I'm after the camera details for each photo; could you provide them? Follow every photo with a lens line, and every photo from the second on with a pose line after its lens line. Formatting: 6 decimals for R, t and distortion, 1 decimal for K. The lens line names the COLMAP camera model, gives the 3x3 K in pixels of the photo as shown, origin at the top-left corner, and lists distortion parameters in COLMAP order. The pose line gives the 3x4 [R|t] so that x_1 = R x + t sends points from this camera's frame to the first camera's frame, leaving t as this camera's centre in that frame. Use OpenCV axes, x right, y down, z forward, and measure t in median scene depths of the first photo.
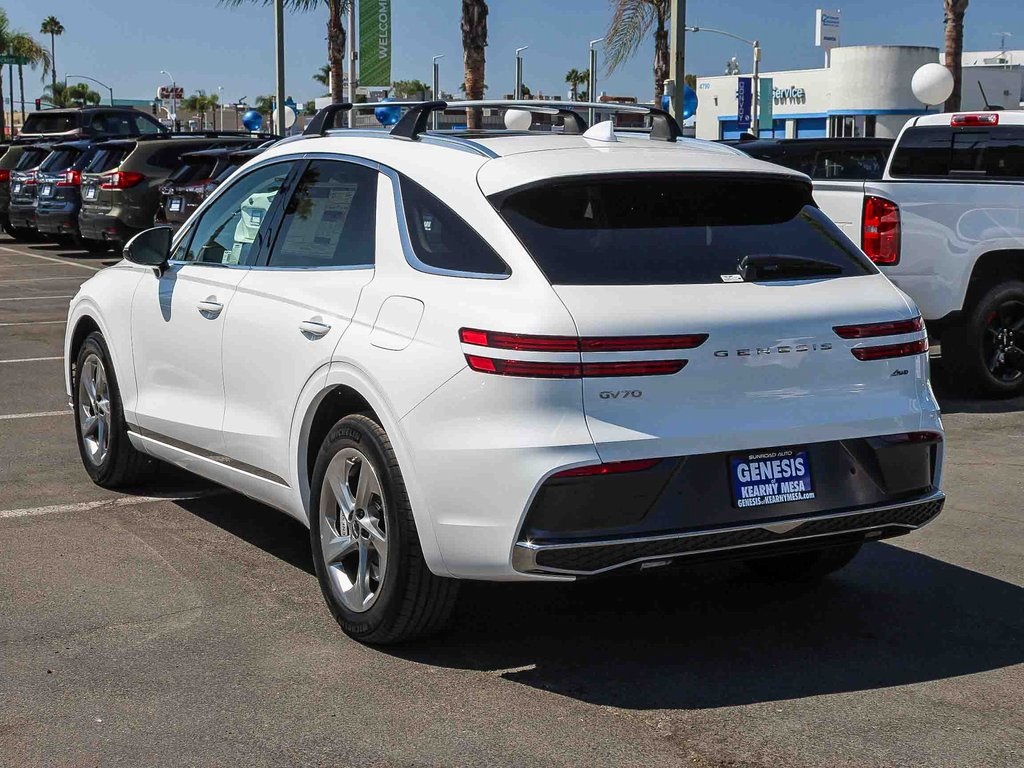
lens RADIAL K [[1530.6, 0, 512.0], [0, 1530.6, 384.0], [0, 0, 1]] dist [0.181953, 0.022398]
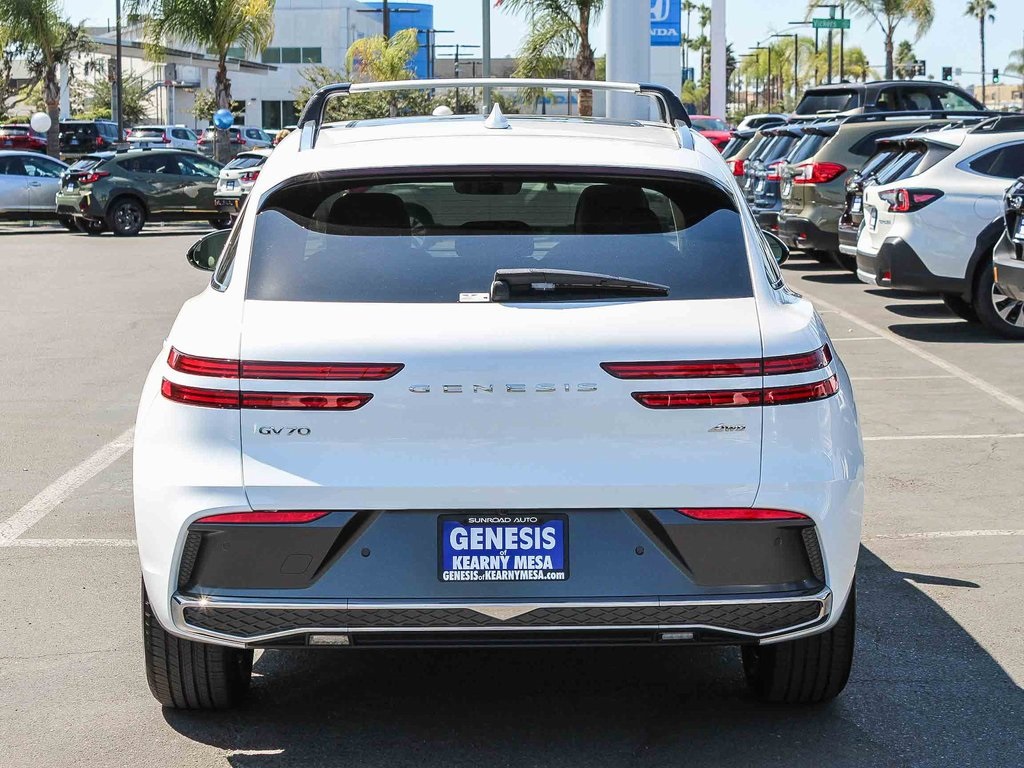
lens RADIAL K [[2035.1, 0, 512.0], [0, 2035.1, 384.0], [0, 0, 1]] dist [-0.046046, -0.084677]
pose [[0.863260, 0.037778, -0.503345, 0.700414], [-0.054900, 0.998307, -0.019230, -0.003987], [0.501766, 0.044234, 0.863872, 0.090499]]
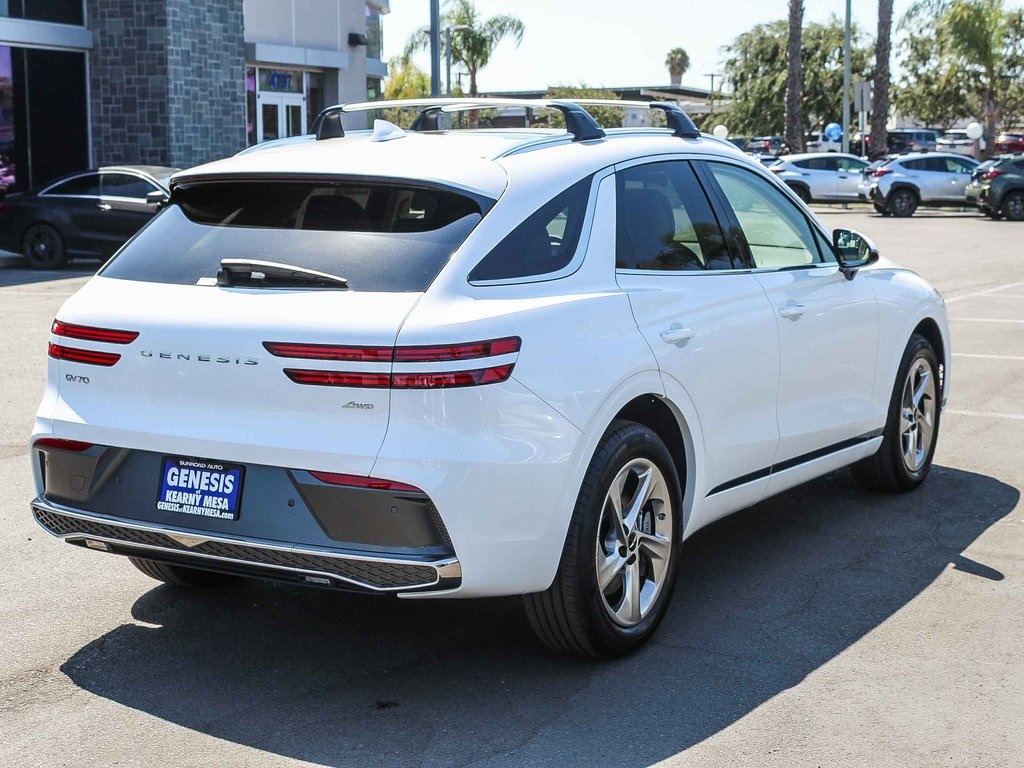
lens RADIAL K [[1530.4, 0, 512.0], [0, 1530.4, 384.0], [0, 0, 1]] dist [0.000589, -0.029598]
pose [[0.495987, 0.111747, -0.861109, 1.093241], [-0.116709, 0.991265, 0.061414, -0.086943], [0.860451, 0.070039, 0.504697, 0.679325]]
